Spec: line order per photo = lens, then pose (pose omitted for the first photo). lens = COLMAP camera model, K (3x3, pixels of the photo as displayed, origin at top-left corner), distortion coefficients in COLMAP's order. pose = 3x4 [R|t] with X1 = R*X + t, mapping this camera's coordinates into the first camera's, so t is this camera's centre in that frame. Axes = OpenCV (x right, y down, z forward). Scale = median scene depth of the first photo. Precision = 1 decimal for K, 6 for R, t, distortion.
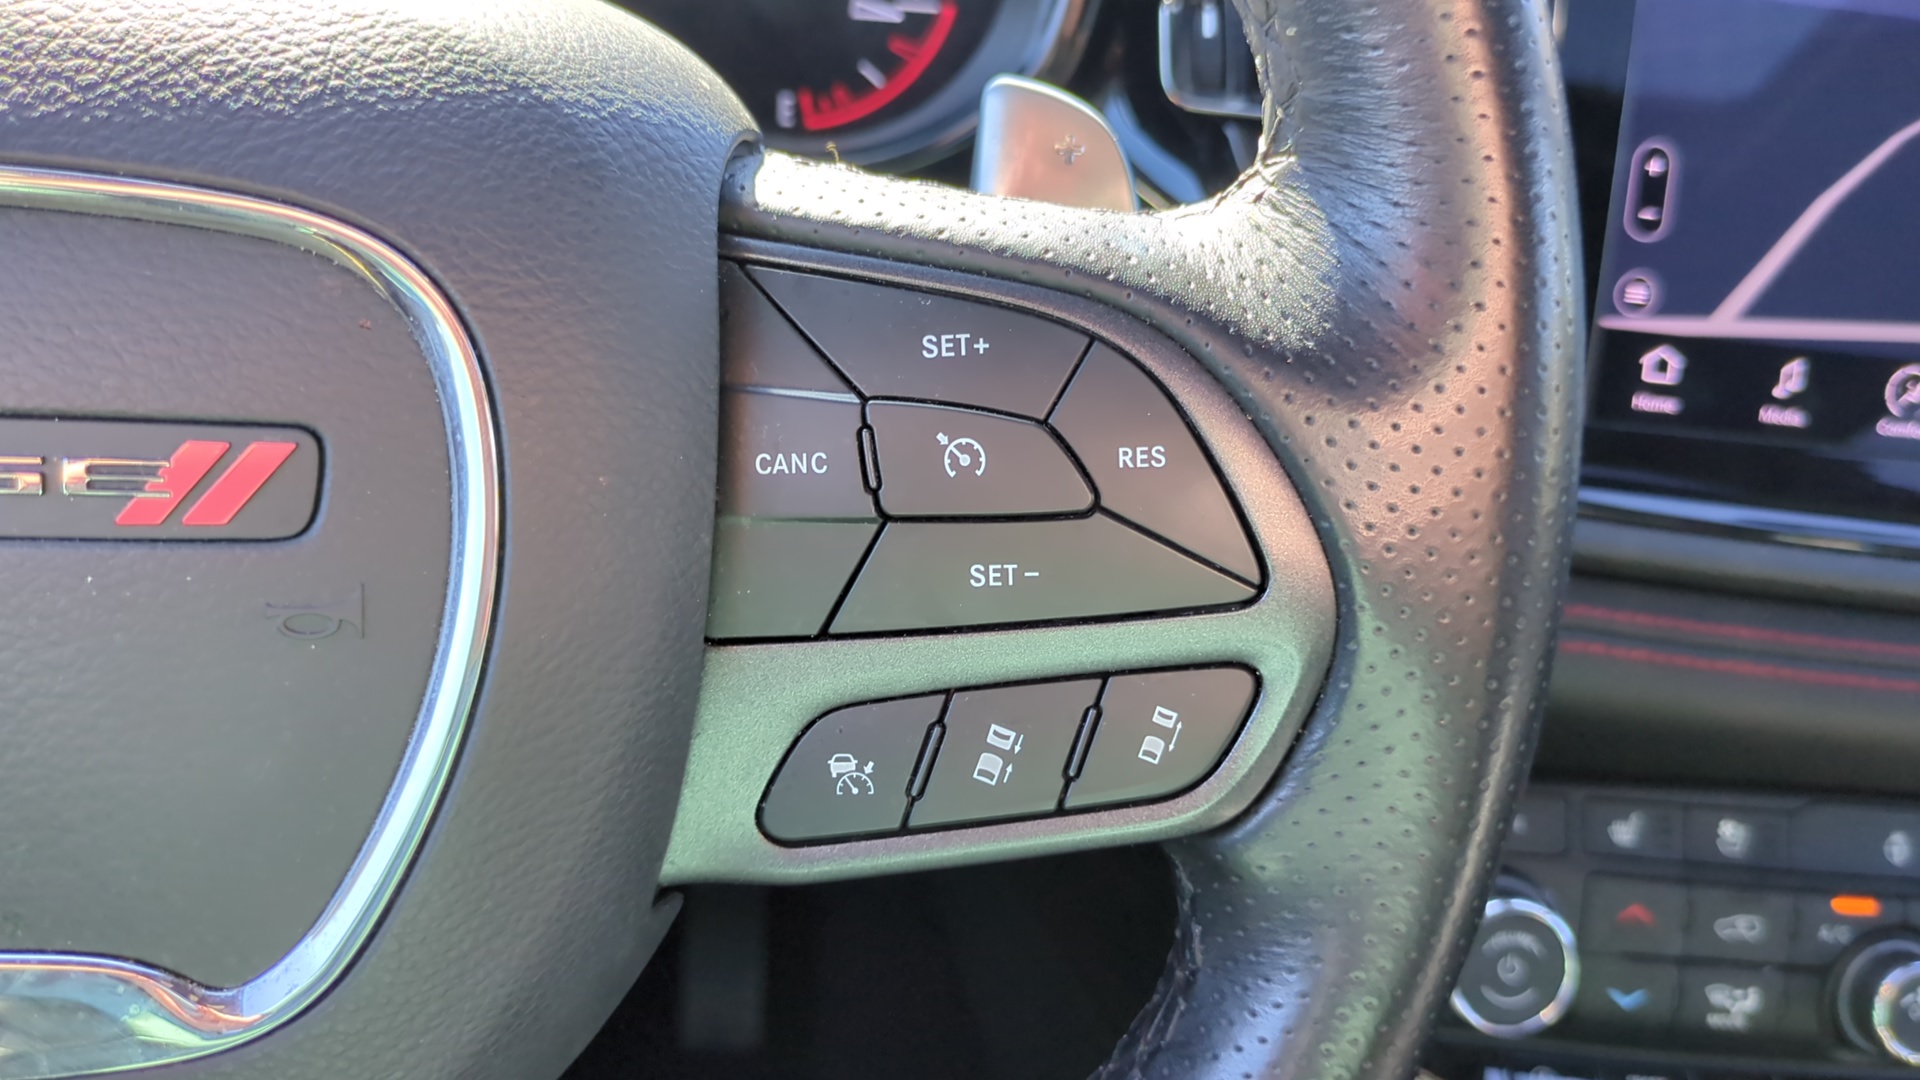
lens RADIAL K [[1617.0, 0, 1006.9], [0, 1617.0, 544.3], [0, 0, 1]] dist [0.051722, -0.057764]
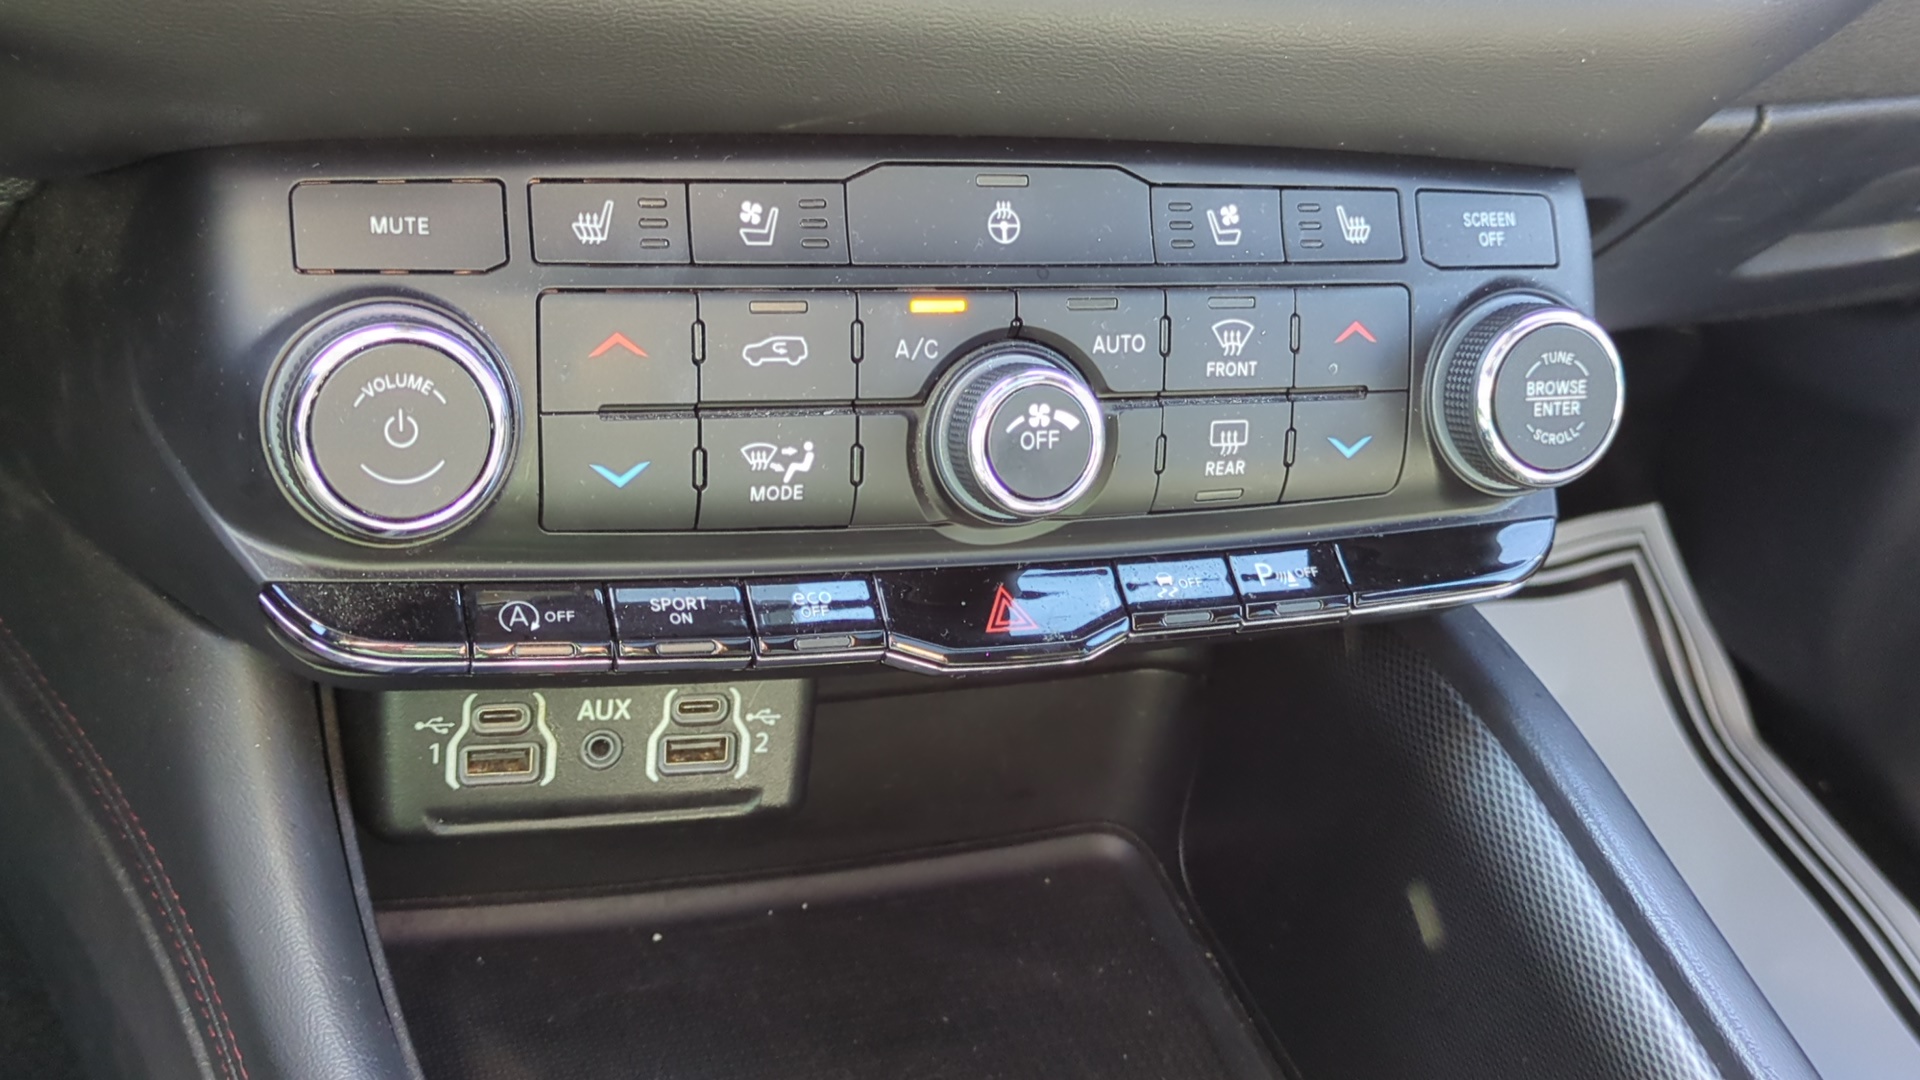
lens RADIAL K [[2190.4, 0, 946.0], [0, 2190.4, 536.3], [0, 0, 1]] dist [0.029708, 0.000000]
pose [[0.967682, -0.119773, 0.221916, 0.339603], [0.097386, 0.989232, 0.109255, 0.242022], [-0.232612, -0.084113, 0.968926, 0.107186]]
